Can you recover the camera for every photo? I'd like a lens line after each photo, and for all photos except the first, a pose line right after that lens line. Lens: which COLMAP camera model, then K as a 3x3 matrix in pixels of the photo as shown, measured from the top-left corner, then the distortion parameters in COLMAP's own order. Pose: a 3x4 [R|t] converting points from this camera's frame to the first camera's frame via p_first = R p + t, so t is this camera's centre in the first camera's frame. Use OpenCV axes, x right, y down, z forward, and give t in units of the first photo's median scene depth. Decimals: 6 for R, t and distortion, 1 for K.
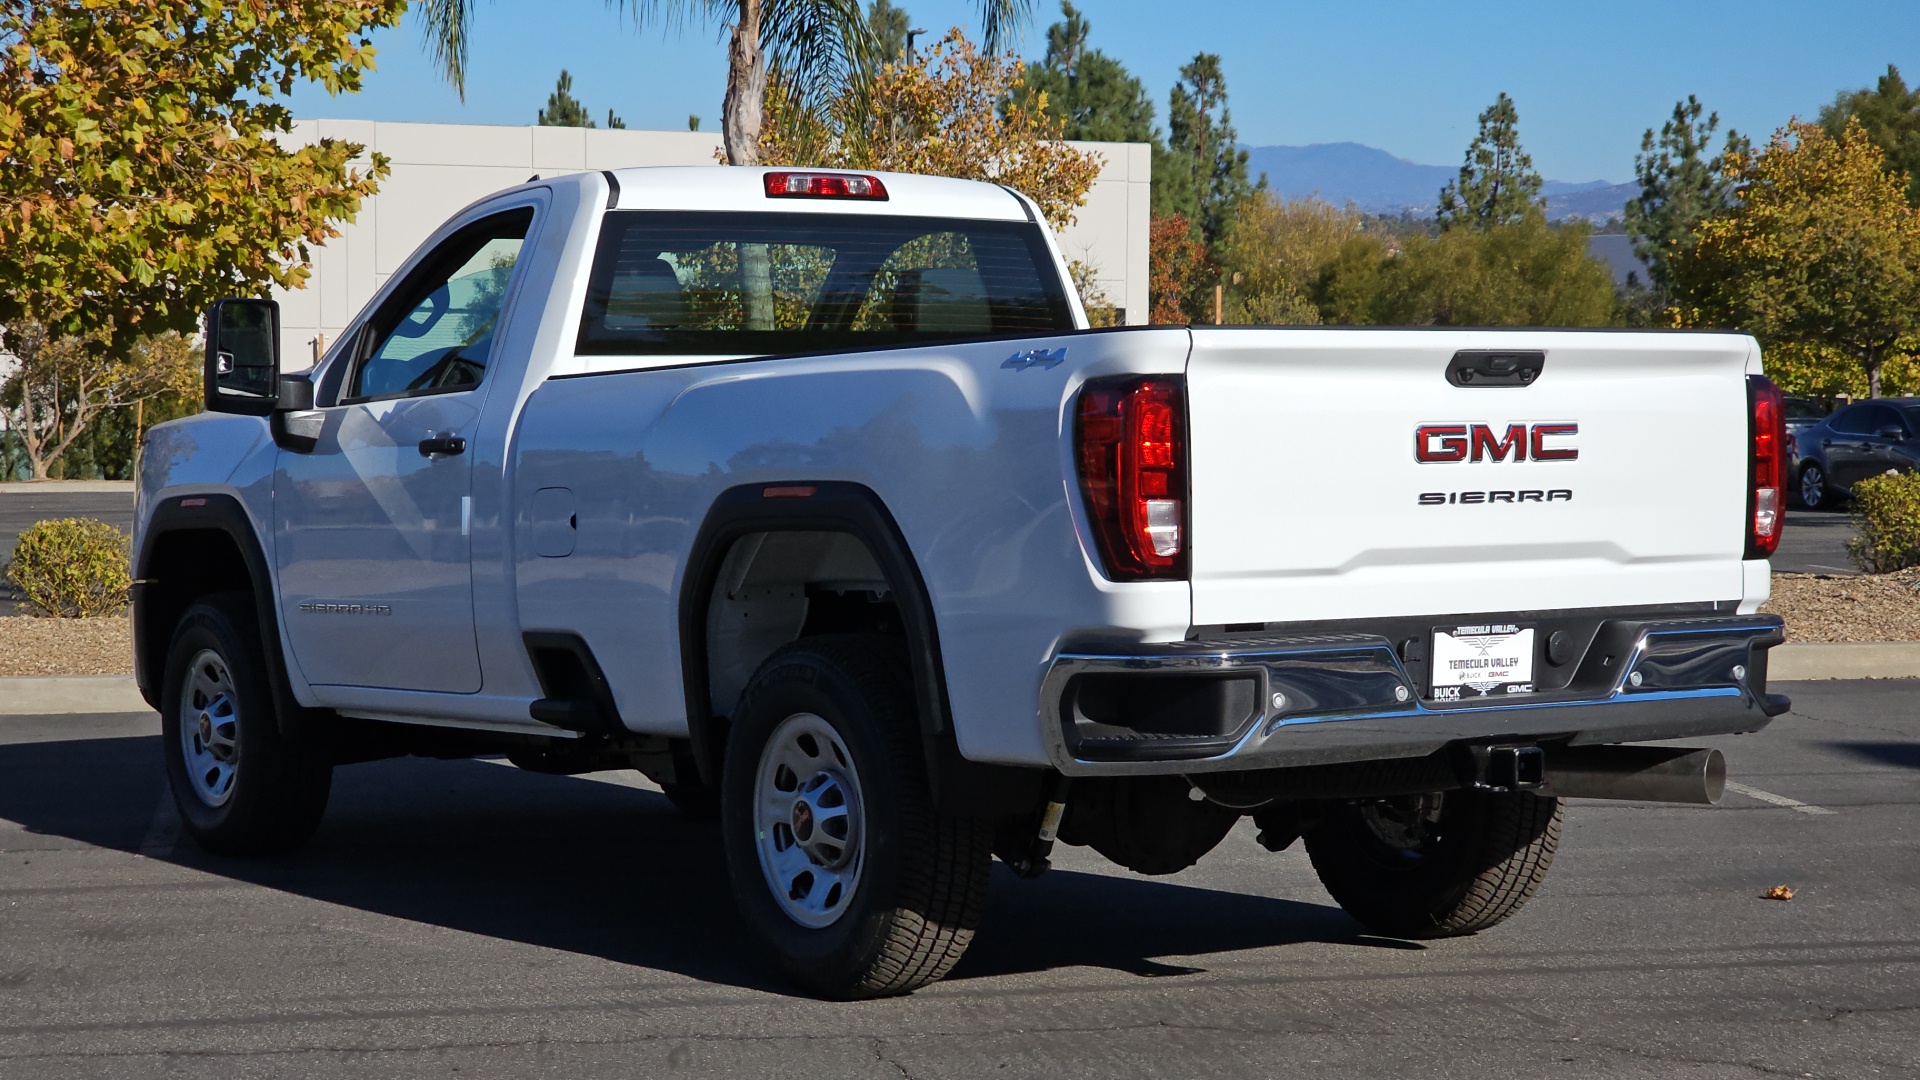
lens RADIAL K [[3646.3, 0, 960.8], [0, 3646.3, 706.1], [0, 0, 1]] dist [0.016348, 0.000833]
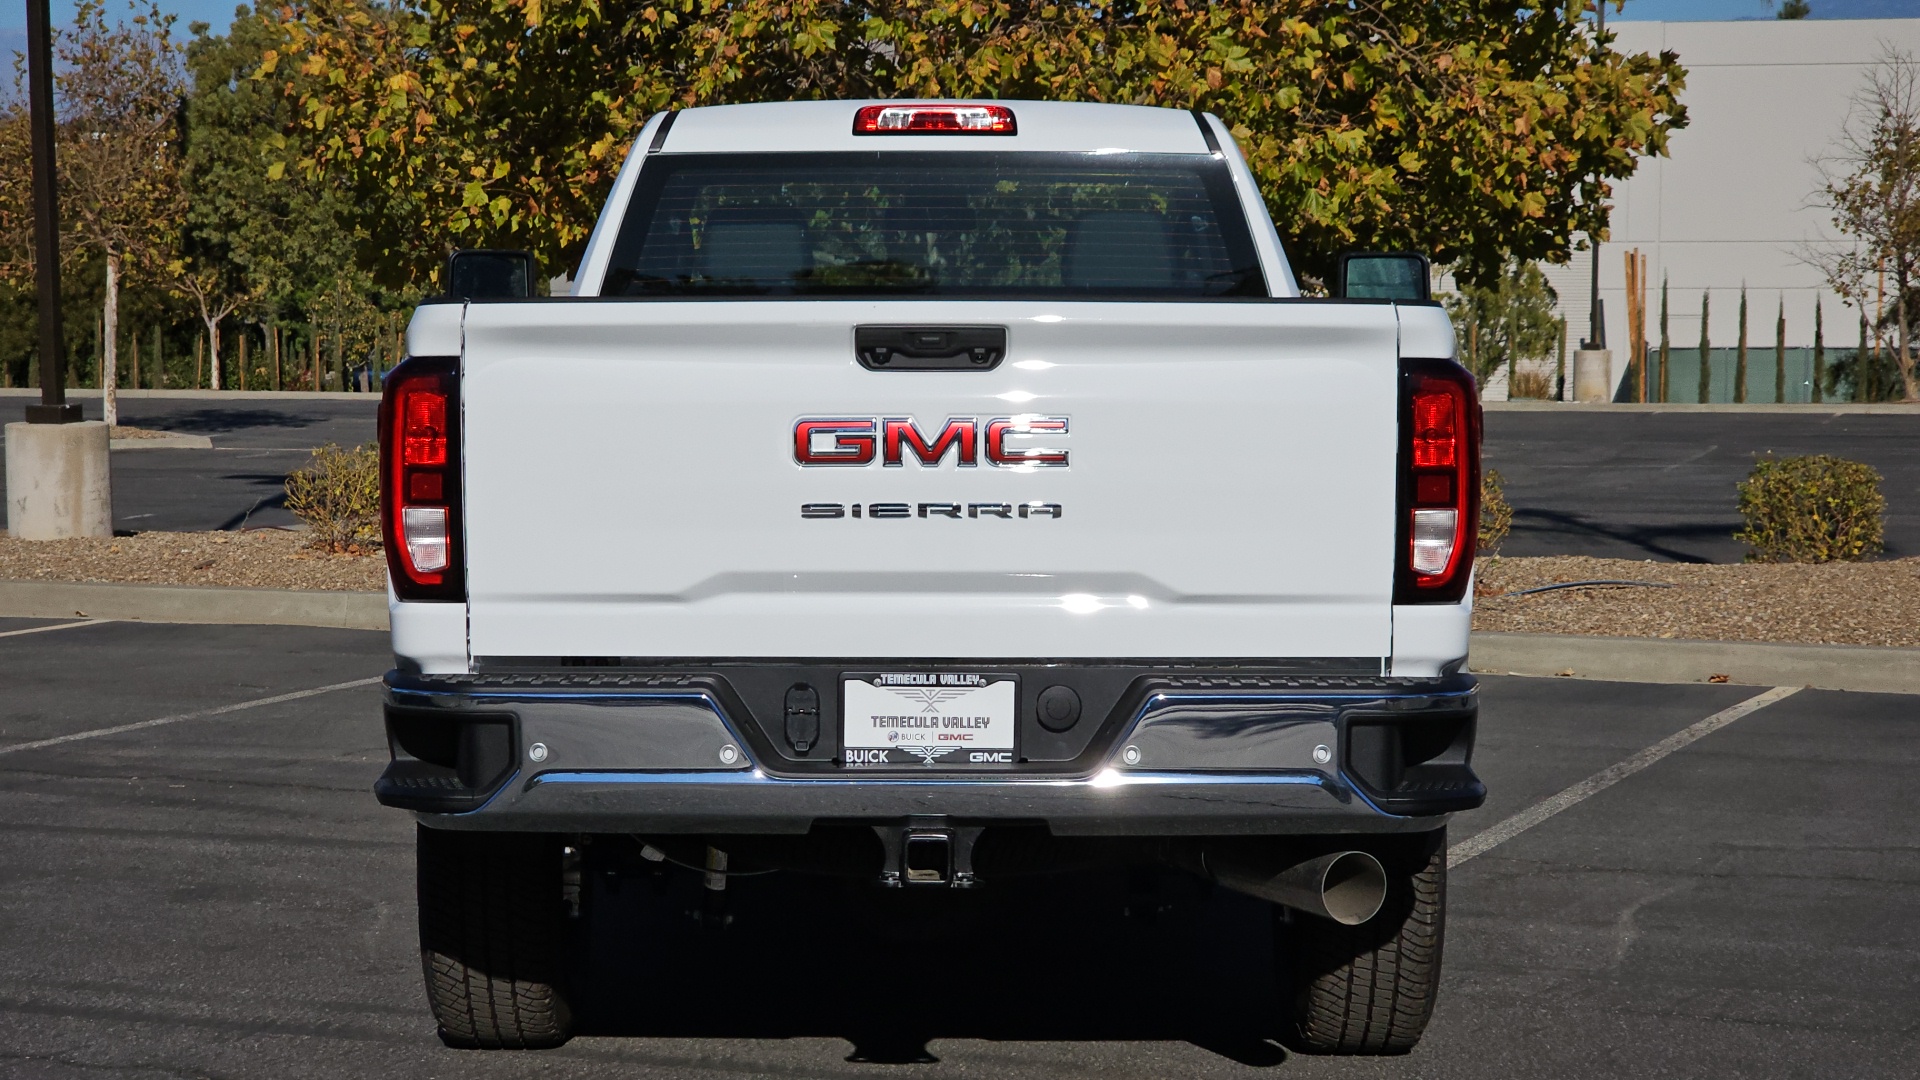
lens RADIAL K [[3646.3, 0, 960.8], [0, 3646.3, 706.1], [0, 0, 1]] dist [0.016348, 0.000833]
pose [[0.820748, 0.064749, -0.567609, 0.600161], [-0.050524, 0.997890, 0.040776, -0.048034], [0.569052, -0.004788, 0.822288, 0.354876]]
